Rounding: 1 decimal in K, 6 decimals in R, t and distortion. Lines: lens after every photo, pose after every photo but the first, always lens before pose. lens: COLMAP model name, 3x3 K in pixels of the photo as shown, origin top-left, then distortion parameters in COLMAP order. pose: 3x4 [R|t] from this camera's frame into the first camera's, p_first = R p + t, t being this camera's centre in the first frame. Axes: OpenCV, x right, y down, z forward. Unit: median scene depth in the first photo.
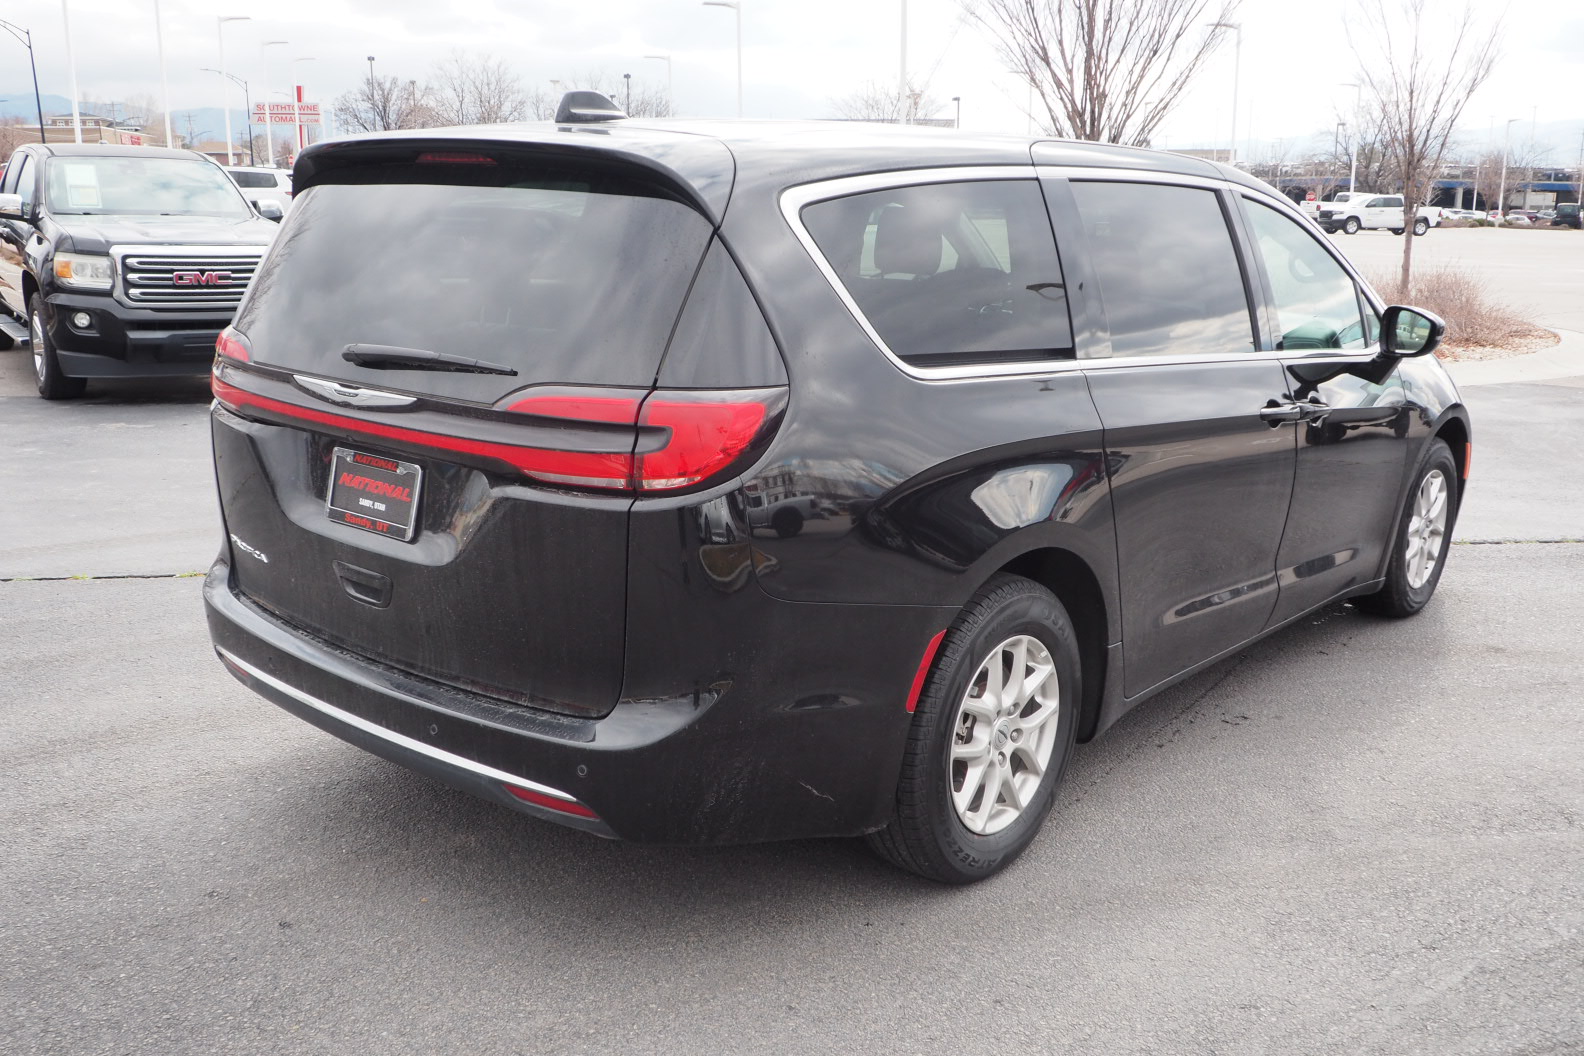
lens RADIAL K [[1445.0, 0, 797.6], [0, 1445.0, 532.8], [0, 0, 1]] dist [-0.006513, 0.000000]
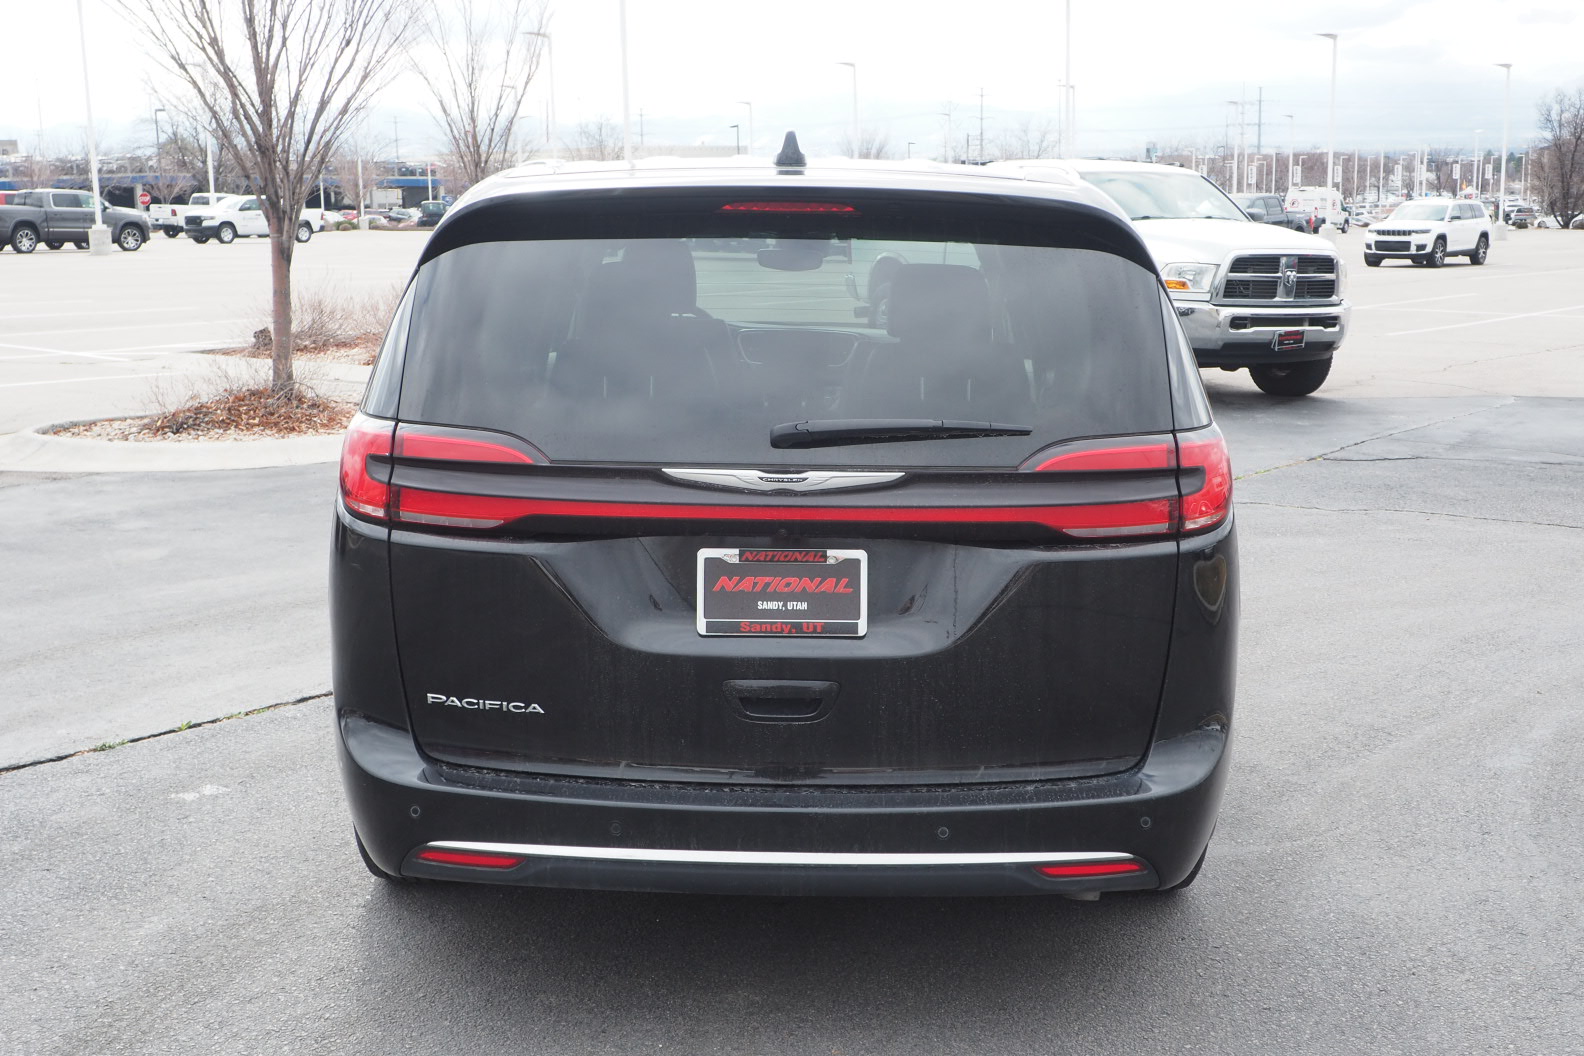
lens RADIAL K [[1801.7, 0, 784.1], [0, 1801.7, 523.6], [0, 0, 1]] dist [0.003920, 0.000000]
pose [[0.775393, -0.126963, 0.618584, -0.892753], [0.157733, 0.987469, 0.004958, -0.068377], [-0.611462, 0.093727, 0.785703, 0.135381]]
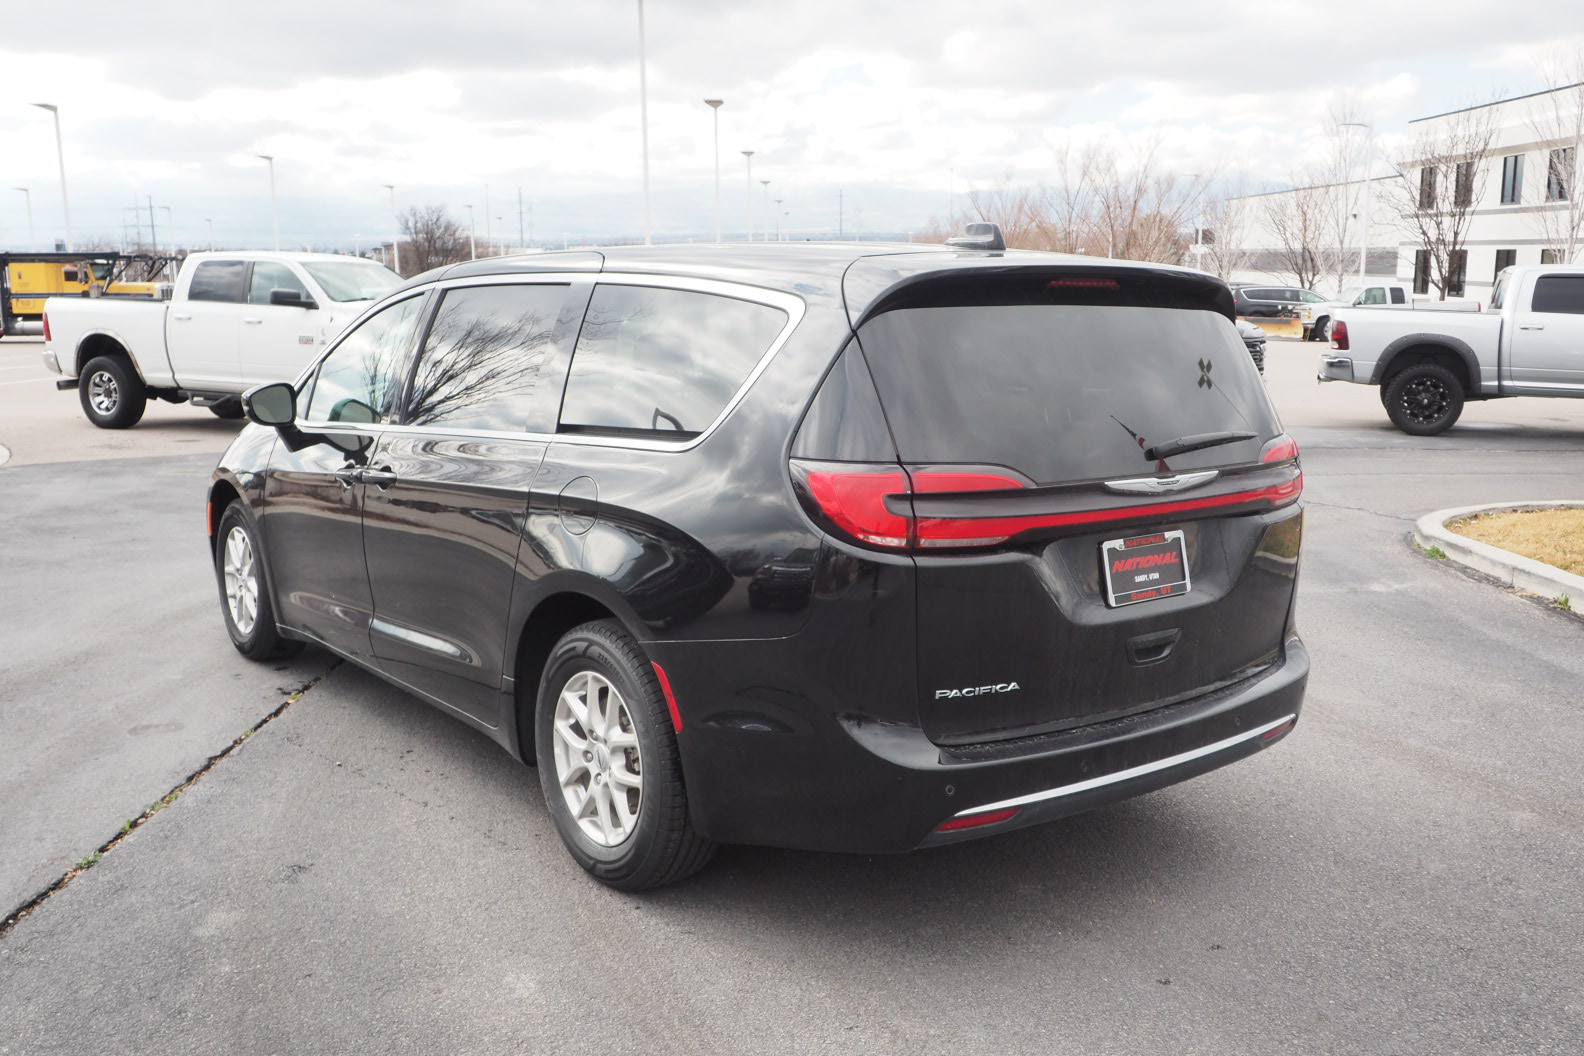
lens RADIAL K [[1392.0, 0, 799.2], [0, 1392.0, 531.2], [0, 0, 1]] dist [-0.008557, -0.011495]
pose [[0.224845, -0.183688, 0.956924, -1.331000], [0.227851, 0.964754, 0.131654, -0.249649], [-0.947380, 0.188435, 0.258773, 0.903674]]
